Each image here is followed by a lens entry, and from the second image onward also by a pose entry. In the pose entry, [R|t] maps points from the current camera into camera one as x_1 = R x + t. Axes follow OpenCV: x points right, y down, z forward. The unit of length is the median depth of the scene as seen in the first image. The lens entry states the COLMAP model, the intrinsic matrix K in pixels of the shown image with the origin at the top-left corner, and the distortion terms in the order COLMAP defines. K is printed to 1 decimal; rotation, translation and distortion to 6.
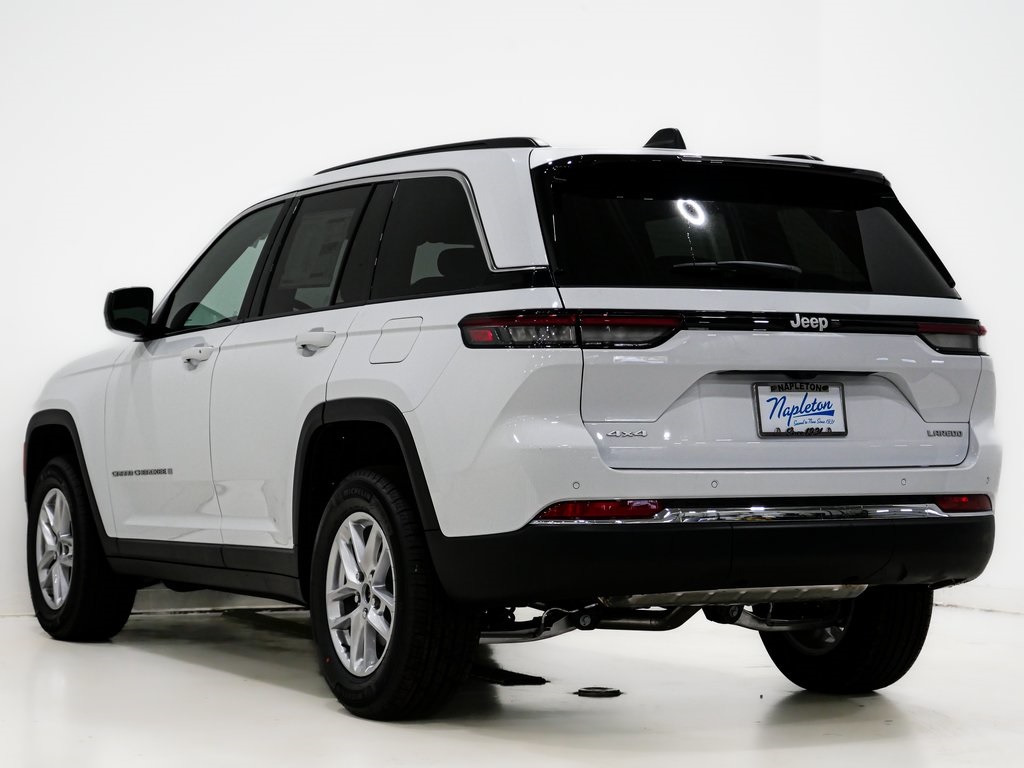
lens RADIAL K [[2383.4, 0, 513.4], [0, 2383.4, 394.4], [0, 0, 1]] dist [0.191599, 0.000000]
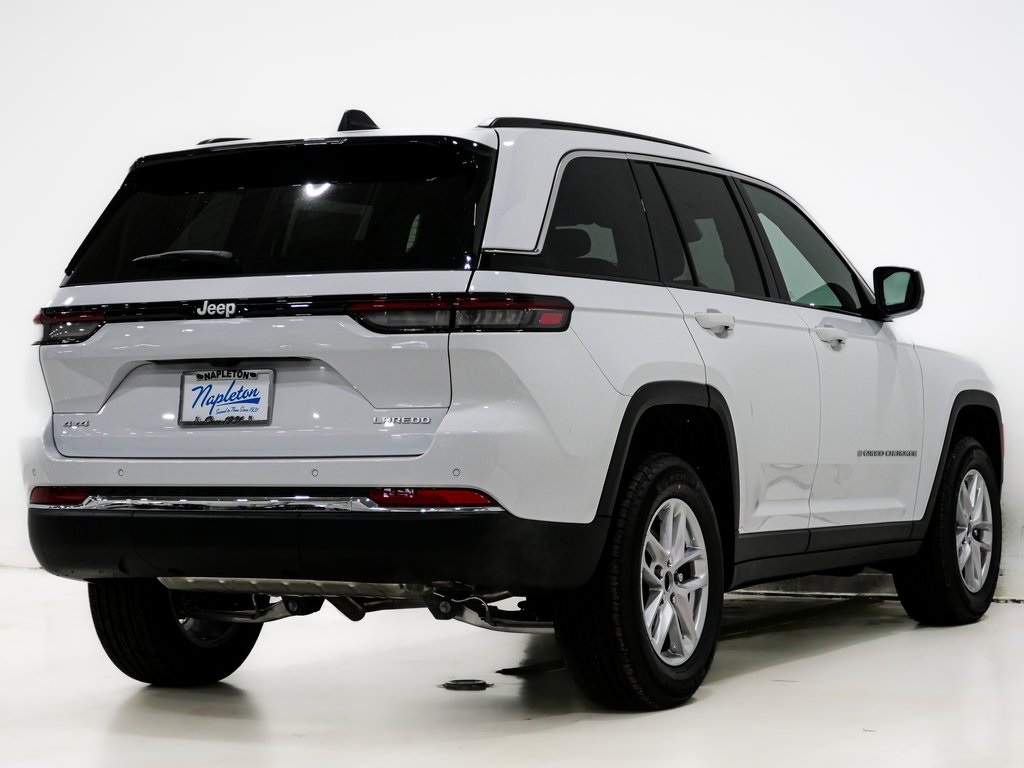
lens RADIAL K [[2425.8, 0, 515.3], [0, 2425.8, 382.6], [0, 0, 1]] dist [0.170262, 0.000000]
pose [[0.555577, -0.015690, -0.831317, 1.014515], [0.022051, 0.999748, -0.004132, 0.006854], [0.831173, -0.016035, 0.555783, 0.543968]]
